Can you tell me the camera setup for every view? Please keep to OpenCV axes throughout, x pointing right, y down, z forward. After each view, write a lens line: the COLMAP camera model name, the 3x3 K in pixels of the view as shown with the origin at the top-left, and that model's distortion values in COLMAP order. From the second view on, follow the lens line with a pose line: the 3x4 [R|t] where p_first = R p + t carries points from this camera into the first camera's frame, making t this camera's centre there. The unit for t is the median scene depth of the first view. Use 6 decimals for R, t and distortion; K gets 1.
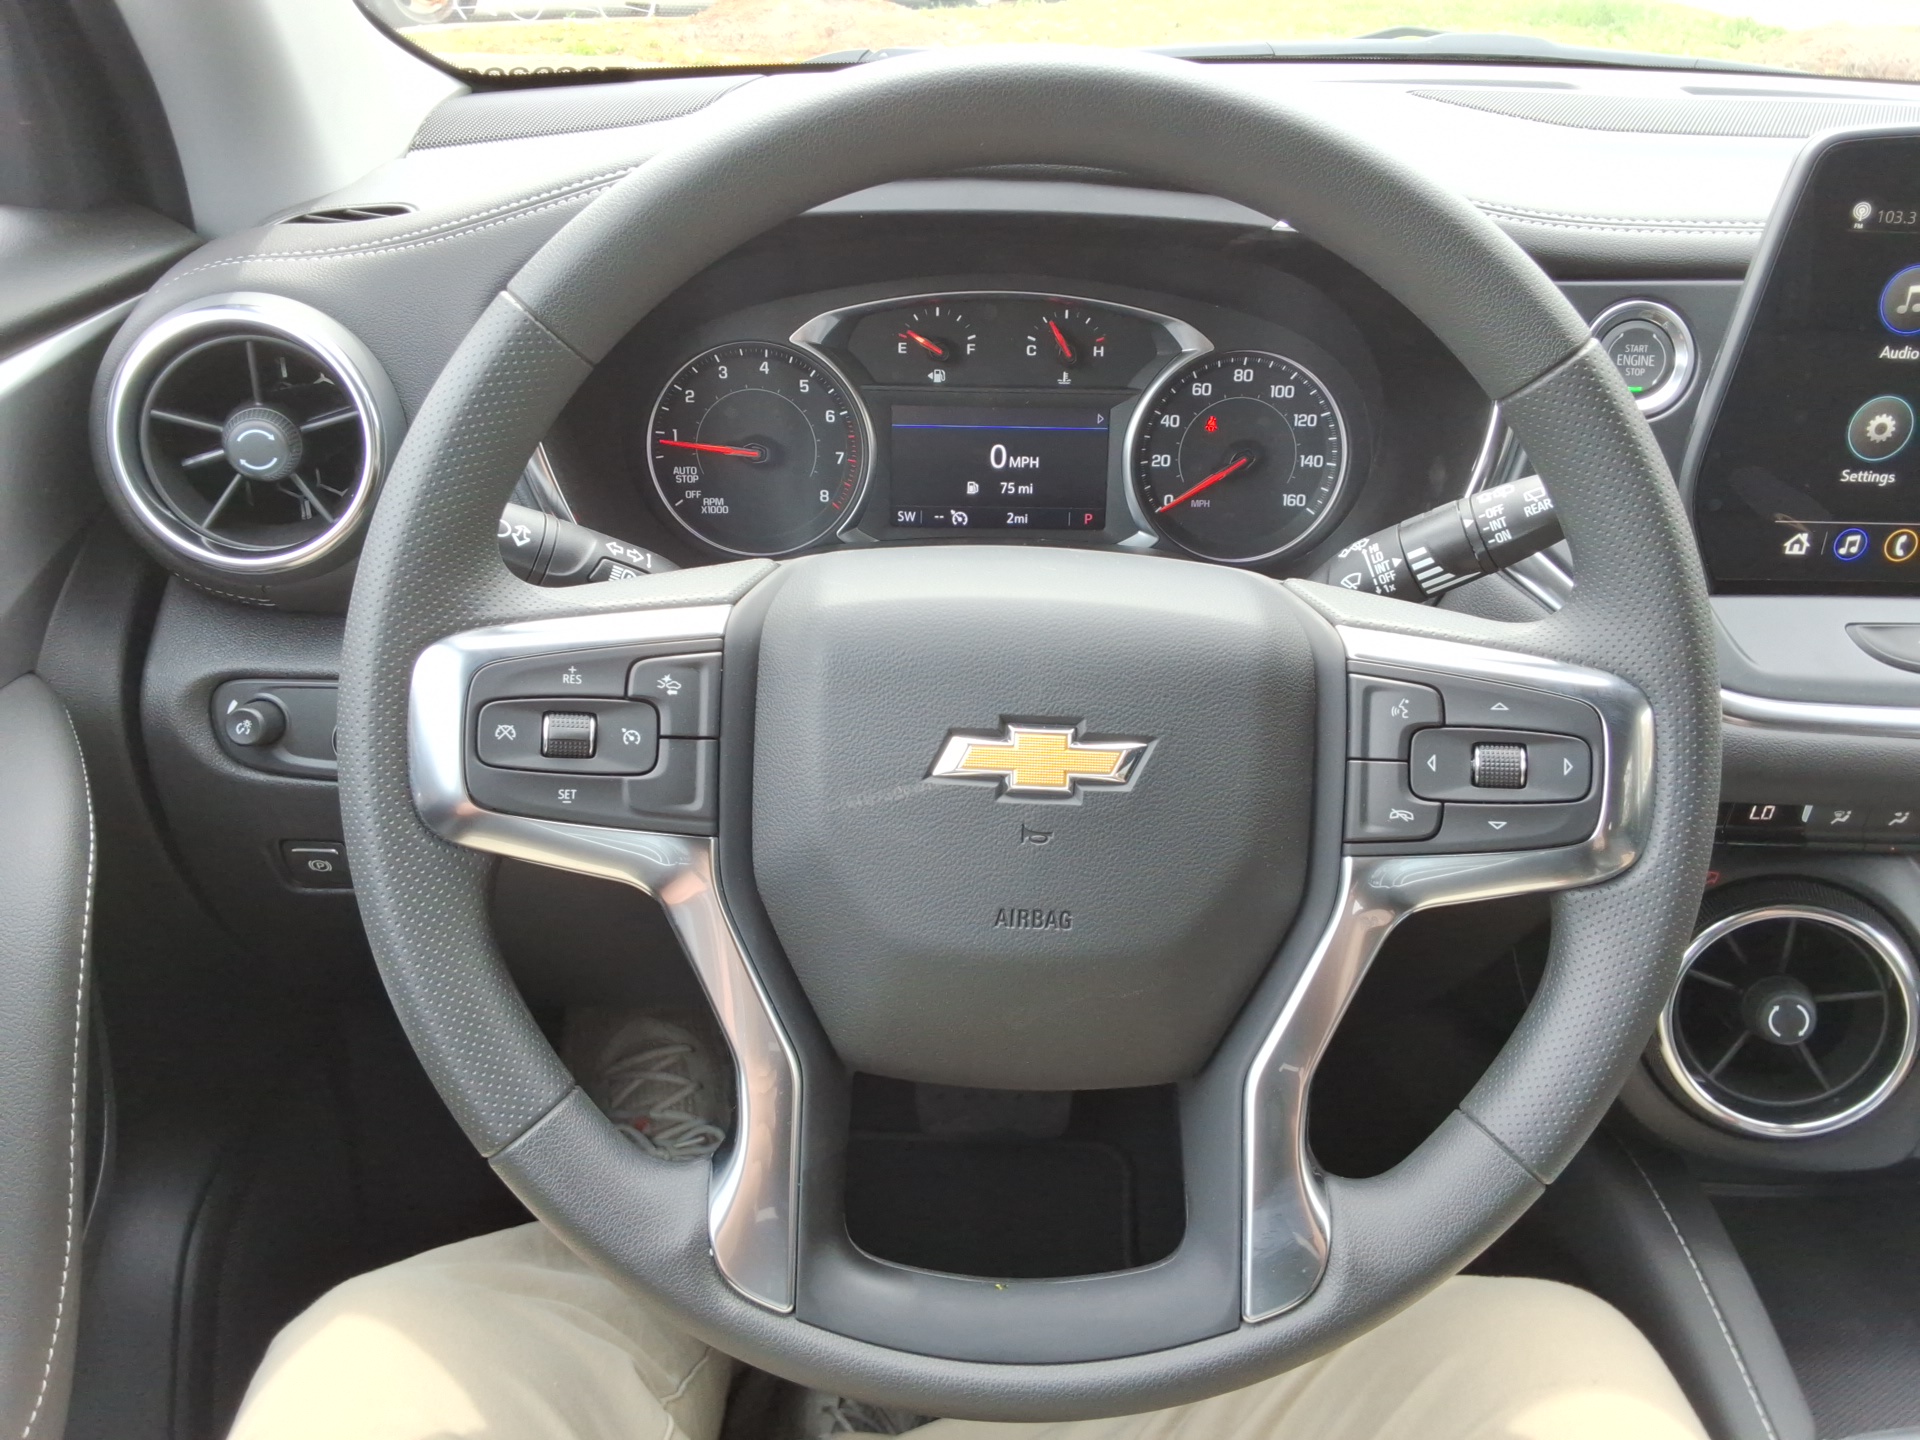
lens RADIAL K [[1541.9, 0, 978.4], [0, 1541.9, 696.2], [0, 0, 1]] dist [0.125224, -0.211484]
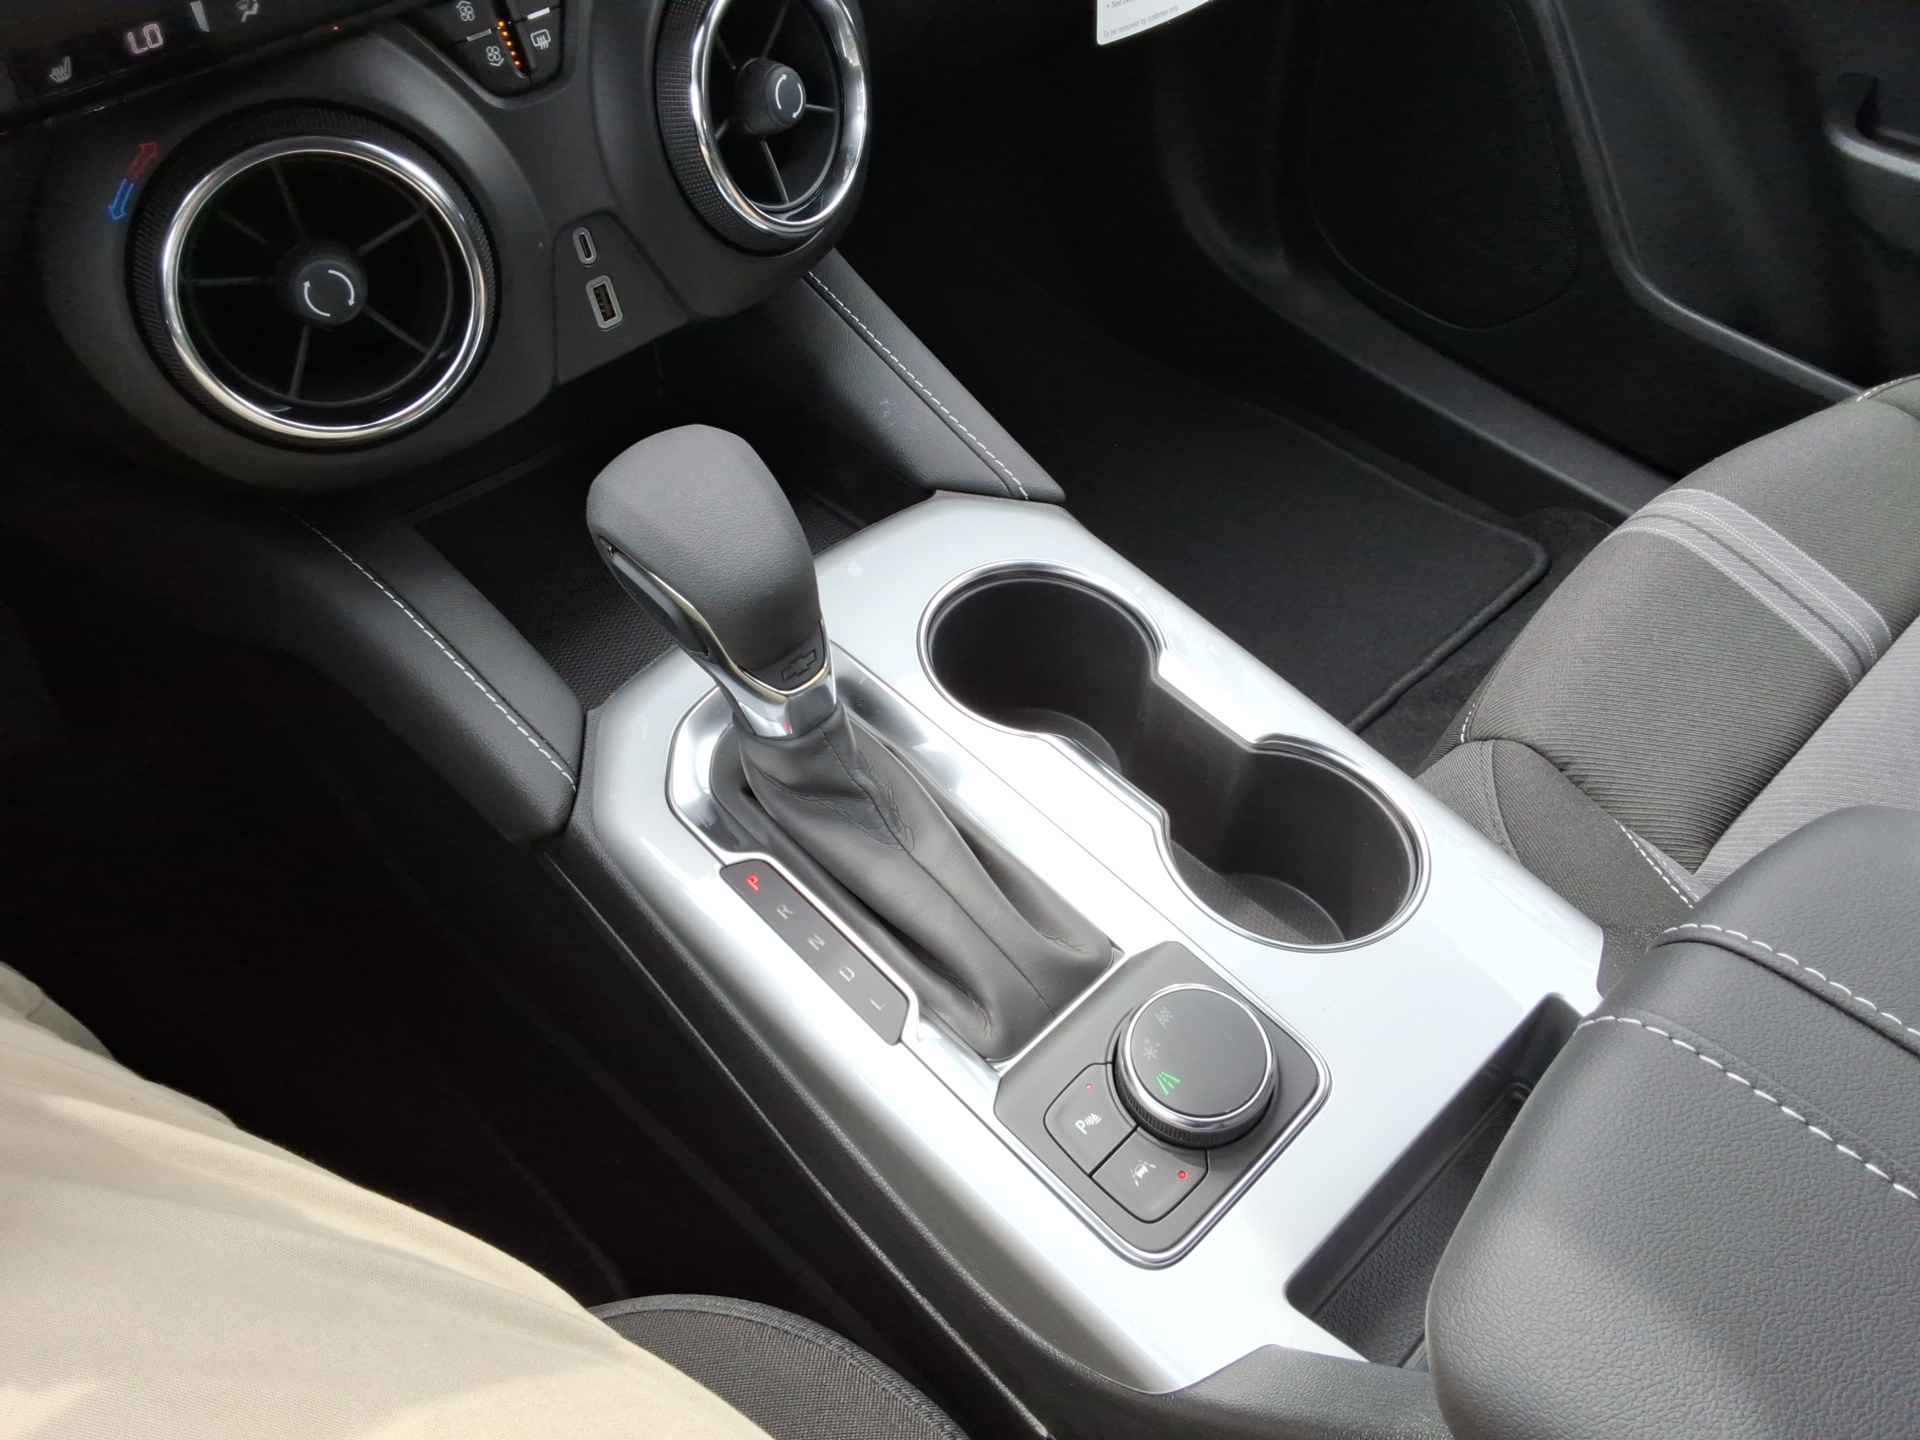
lens RADIAL K [[1541.9, 0, 978.4], [0, 1541.9, 696.2], [0, 0, 1]] dist [0.125224, -0.211484]
pose [[0.738507, -0.515789, 0.434245, 0.311391], [0.303275, 0.829330, 0.469293, 0.103183], [-0.602189, -0.214881, 0.768892, 0.146837]]
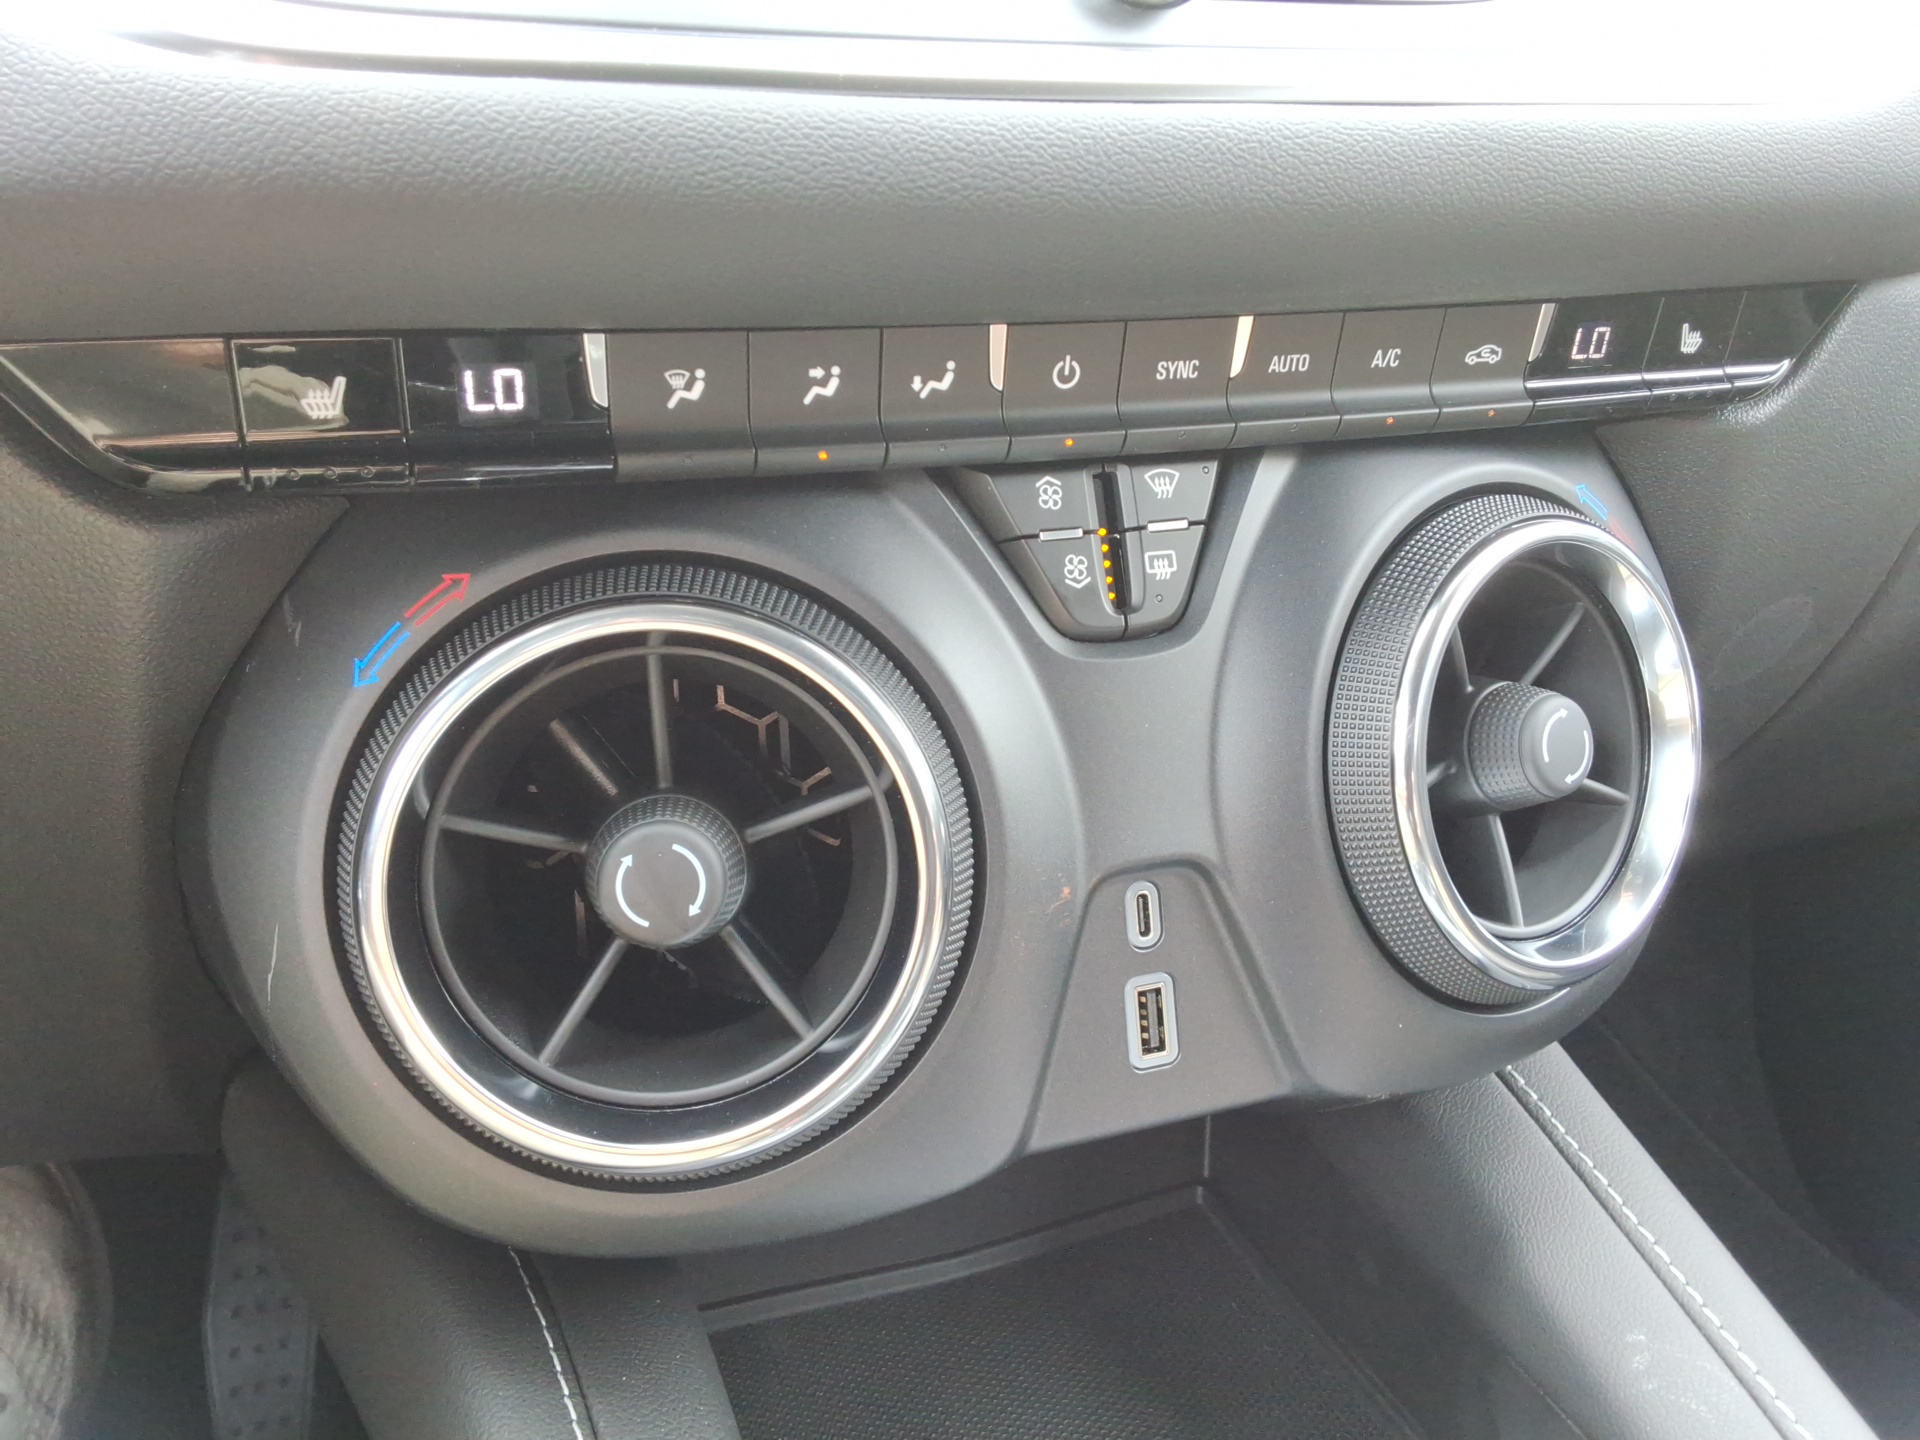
lens RADIAL K [[1562.2, 0, 979.1], [0, 1562.2, 692.1], [0, 0, 1]] dist [0.134411, -0.239999]
pose [[0.942198, -0.128635, 0.309381, 0.477735], [0.158249, 0.984734, -0.072499, 0.201628], [-0.295332, 0.117268, 0.948170, 0.573908]]
